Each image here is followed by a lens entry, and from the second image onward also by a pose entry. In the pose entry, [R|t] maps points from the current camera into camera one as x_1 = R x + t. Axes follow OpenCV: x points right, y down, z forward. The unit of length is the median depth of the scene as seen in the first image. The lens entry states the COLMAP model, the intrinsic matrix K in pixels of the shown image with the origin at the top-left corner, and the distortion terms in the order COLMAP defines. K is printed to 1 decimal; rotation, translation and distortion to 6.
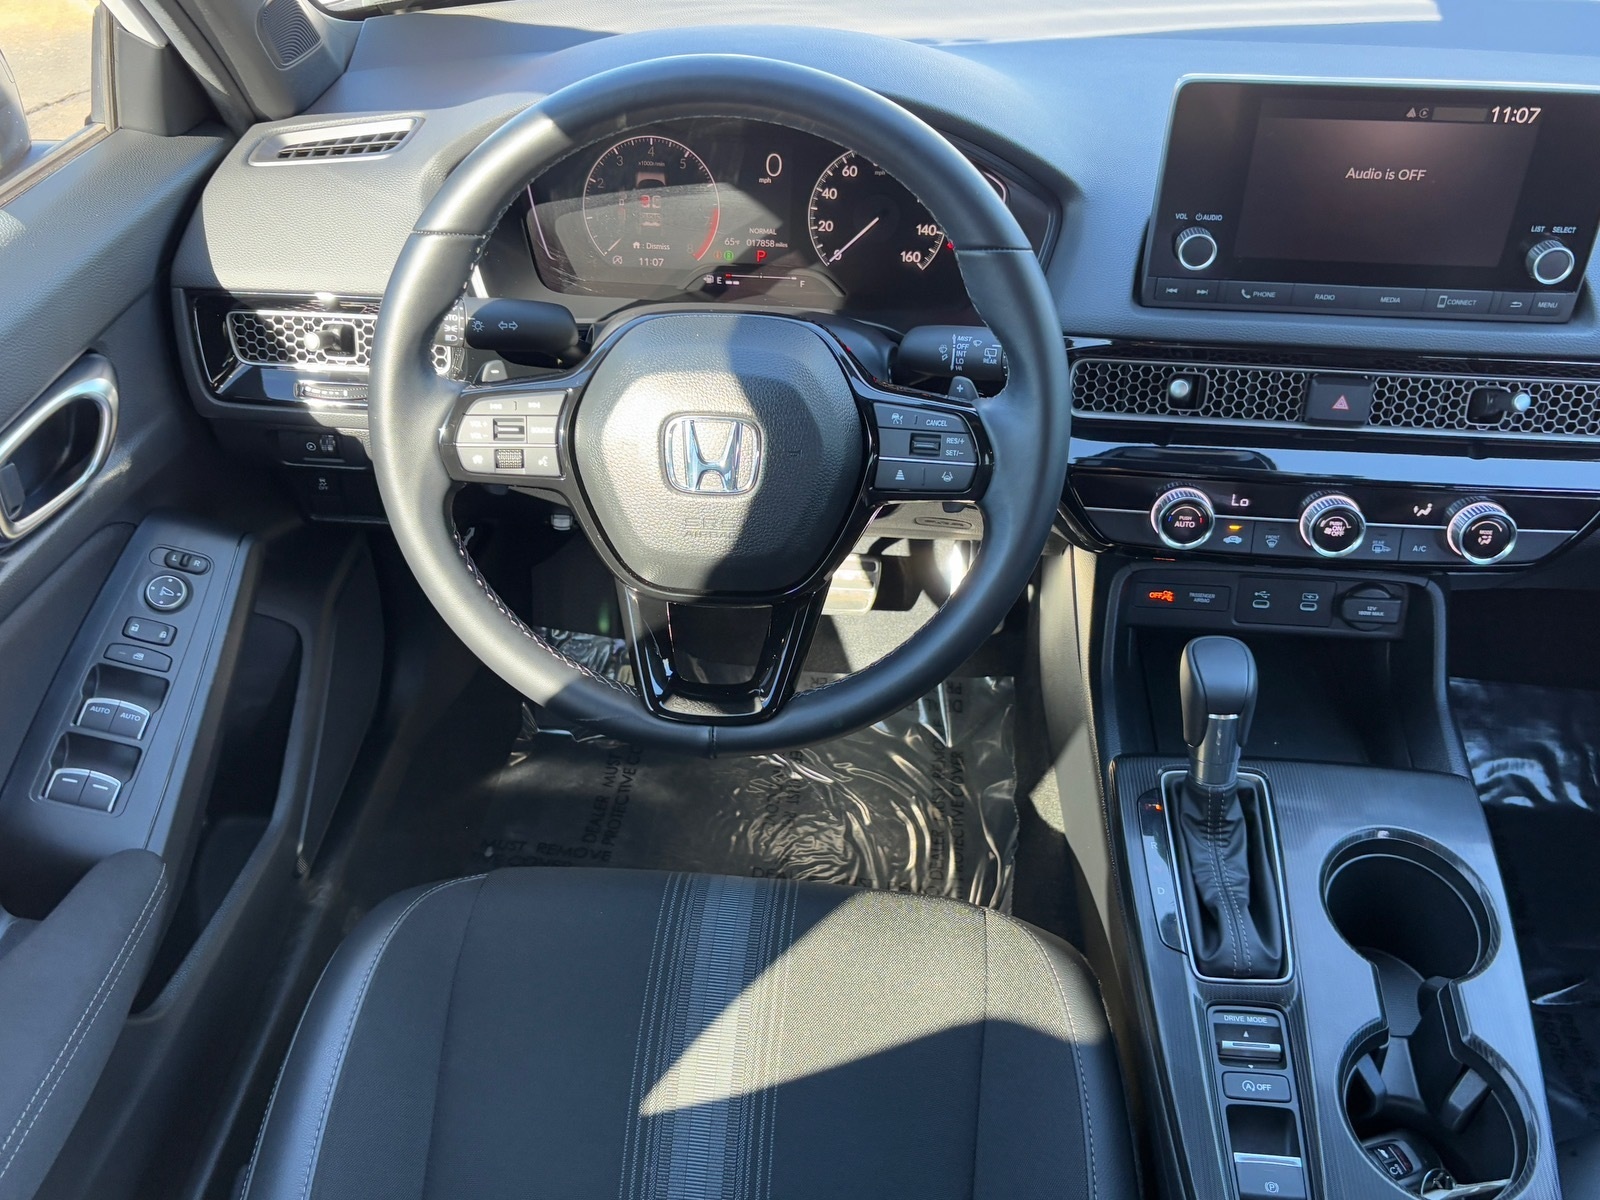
lens RADIAL K [[1447.1, 0, 793.1], [0, 1447.1, 602.9], [0, 0, 1]] dist [0.028732, -0.045497]
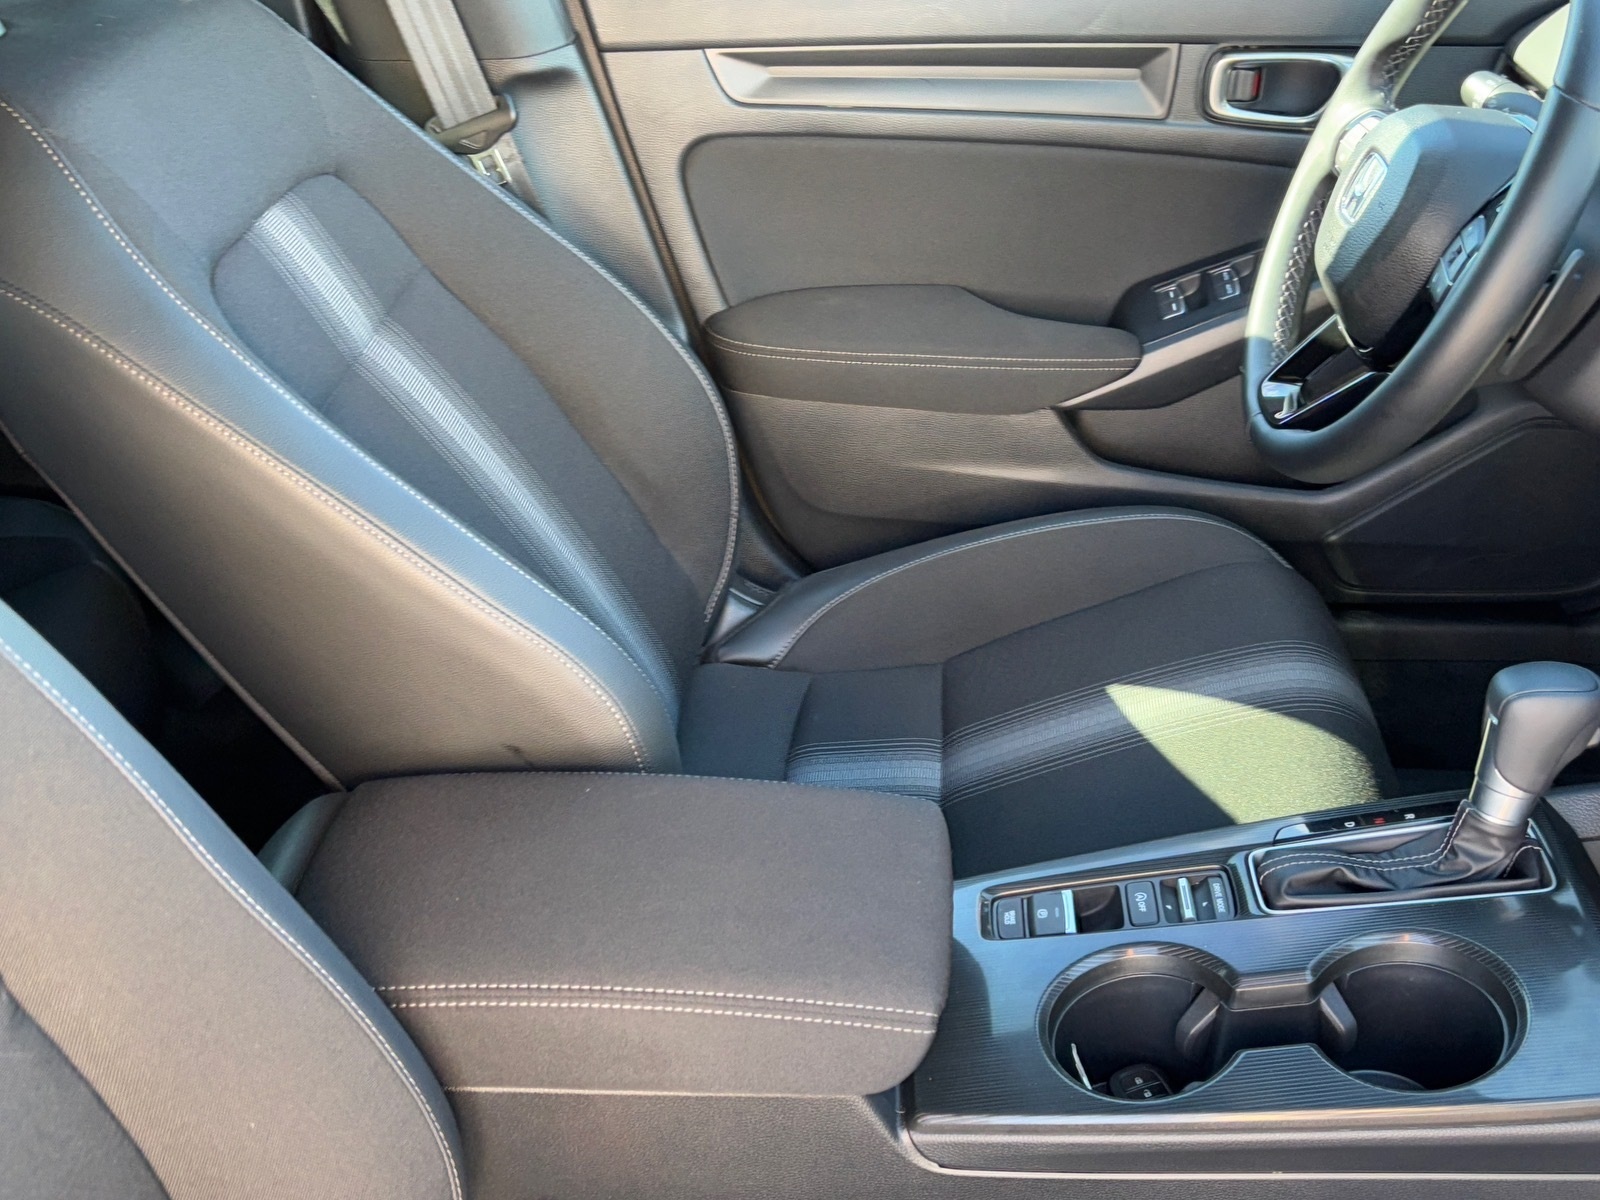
lens RADIAL K [[1705.2, 0, 783.1], [0, 1705.2, 607.9], [0, 0, 1]] dist [0.017929, 0.000000]
pose [[-0.010786, 0.506995, -0.861881, 1.100397], [-0.576654, 0.701014, 0.419583, -0.144371], [0.816917, 0.501533, 0.284800, 0.319272]]
